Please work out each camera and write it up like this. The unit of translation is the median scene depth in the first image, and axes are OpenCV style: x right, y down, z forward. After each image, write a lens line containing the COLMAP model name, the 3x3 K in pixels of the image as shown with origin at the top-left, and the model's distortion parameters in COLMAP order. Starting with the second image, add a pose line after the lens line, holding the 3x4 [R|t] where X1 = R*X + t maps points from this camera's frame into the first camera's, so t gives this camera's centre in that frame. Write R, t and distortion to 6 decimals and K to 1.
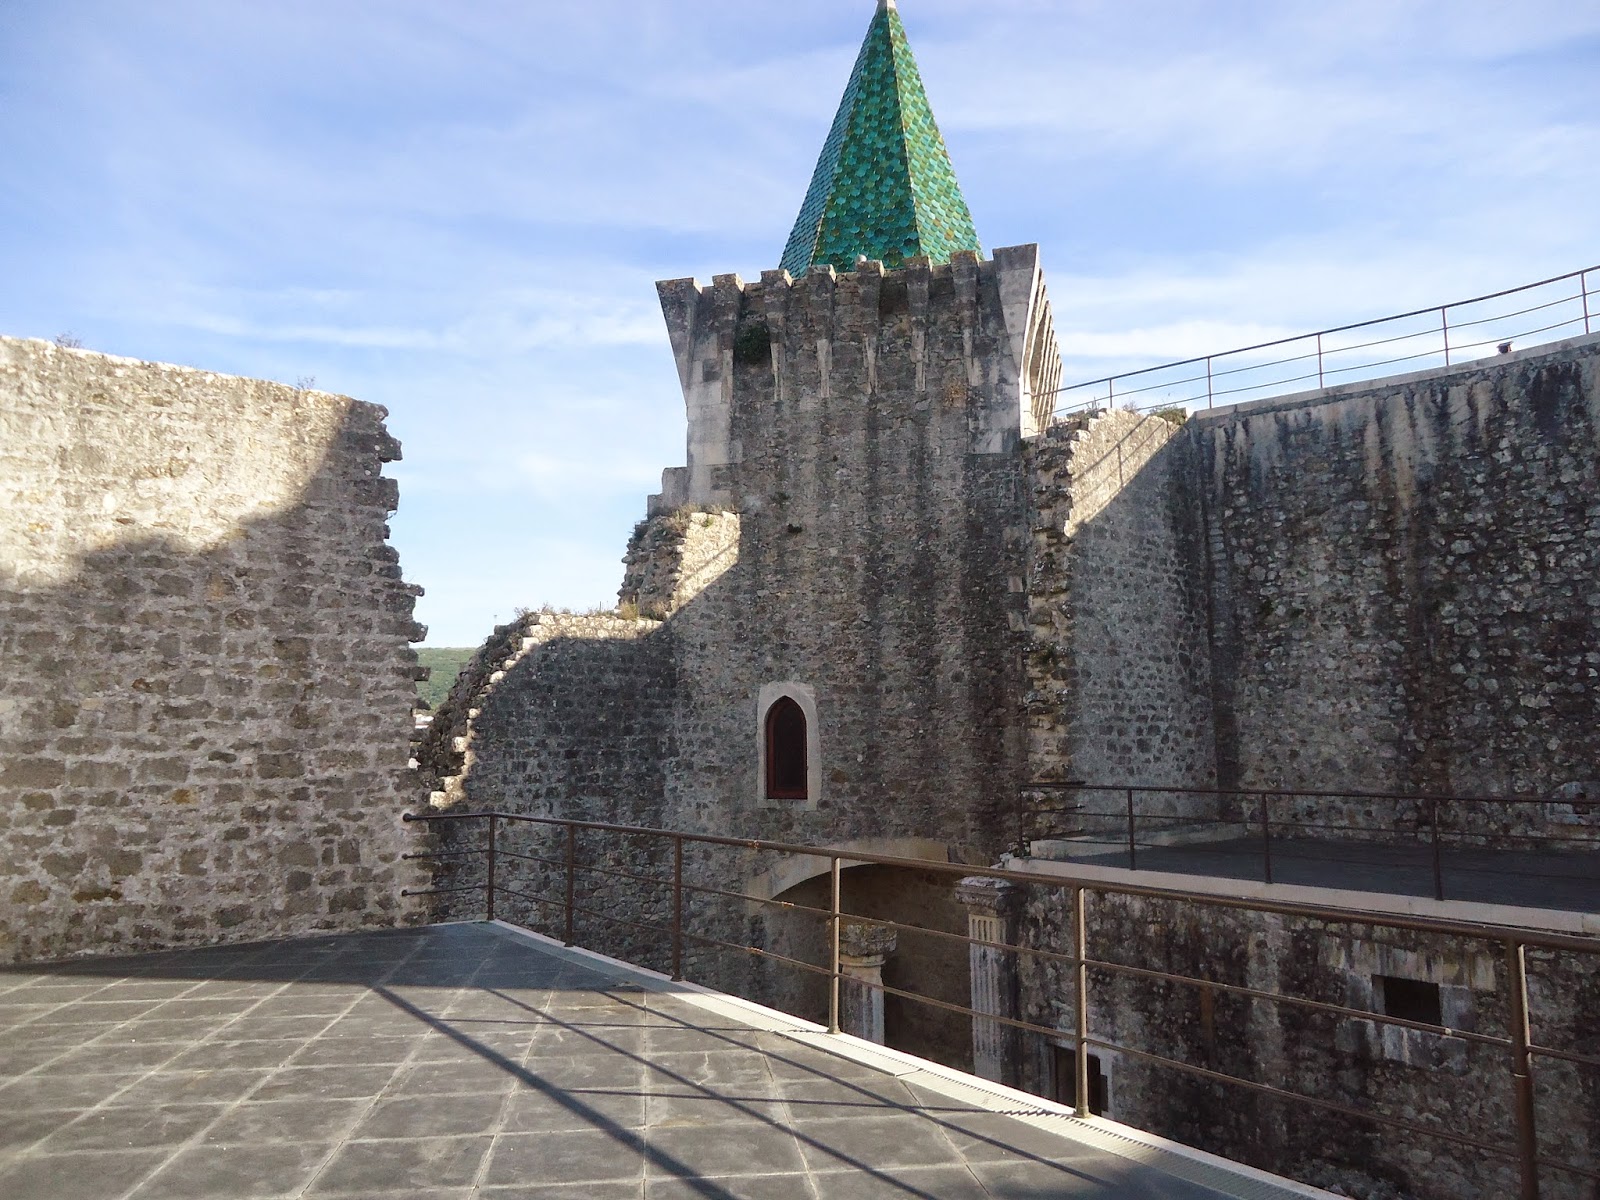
lens RADIAL K [[1162.3, 0, 804.3], [0, 1162.3, 585.9], [0, 0, 1]] dist [-0.013472, 0.002560]
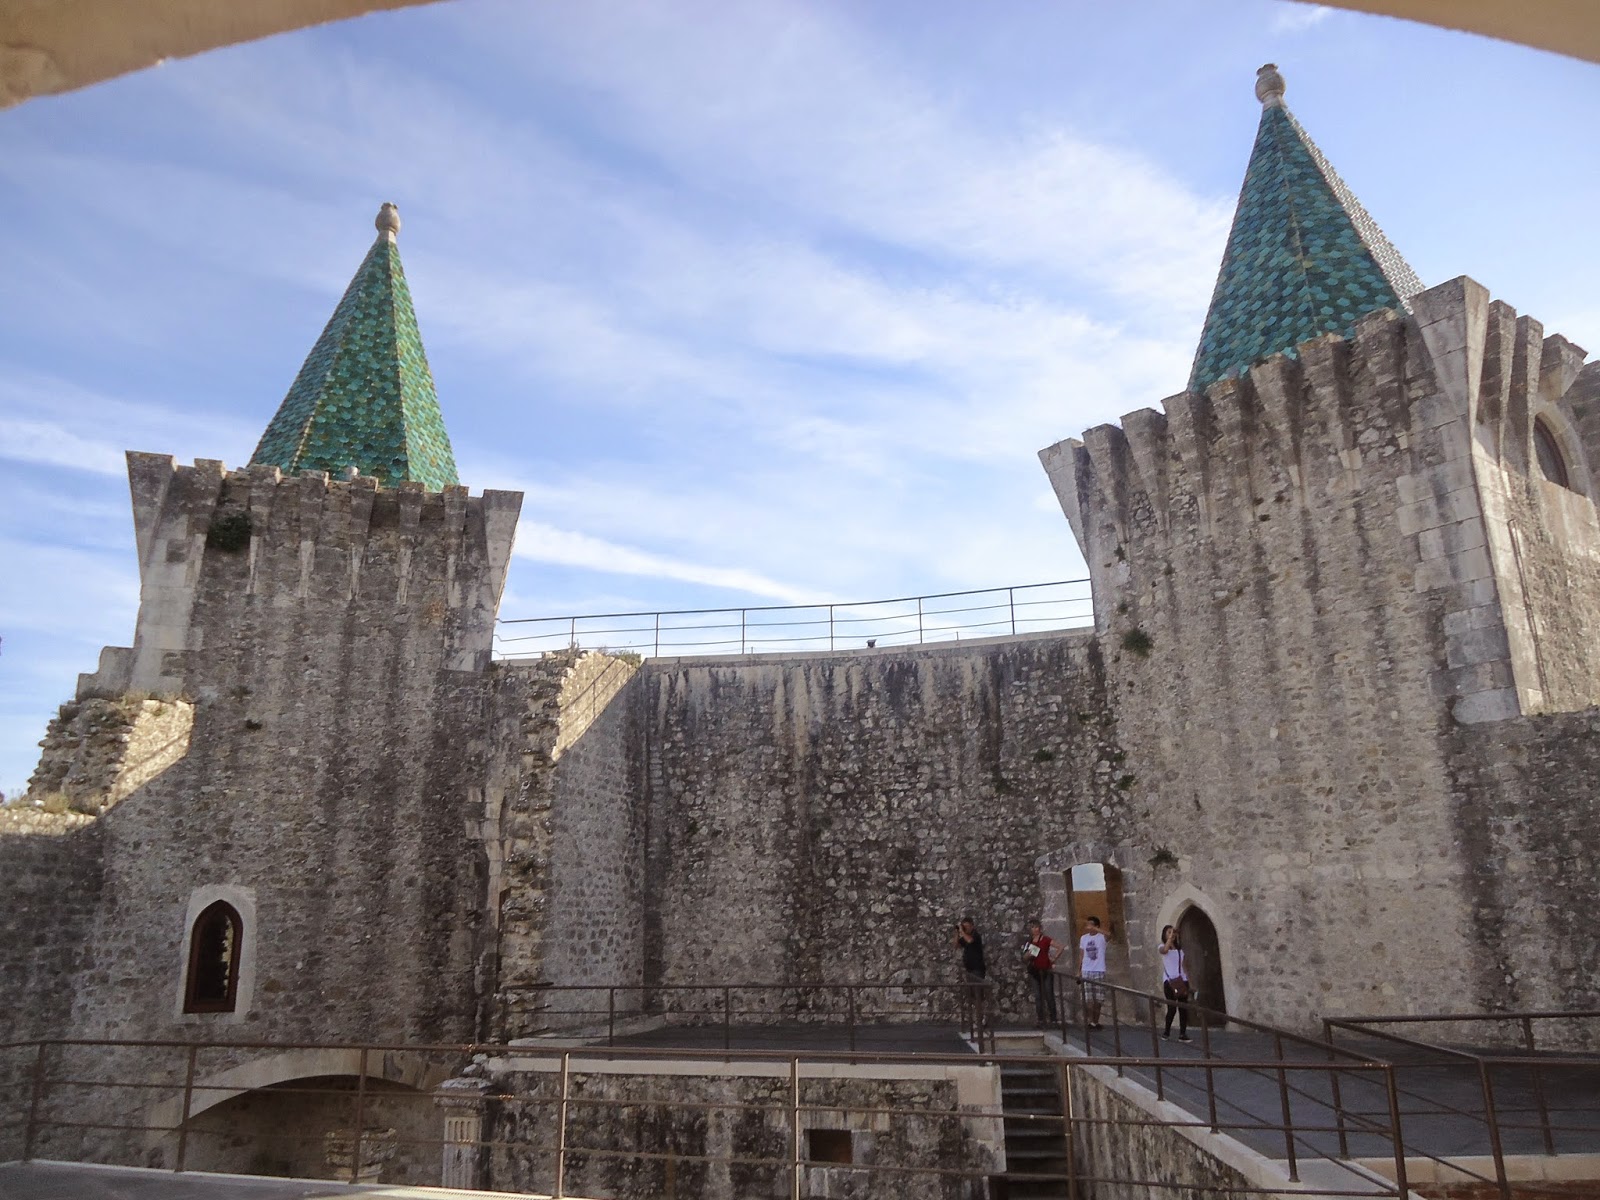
lens RADIAL K [[1162.3, 0, 807.4], [0, 1162.3, 582.4], [0, 0, 1]] dist [-0.013472, 0.002560]
pose [[0.829873, 0.147058, 0.538223, -0.190306], [-0.058744, 0.982308, -0.177818, -0.023836], [-0.554851, 0.115949, 0.823831, -0.094941]]
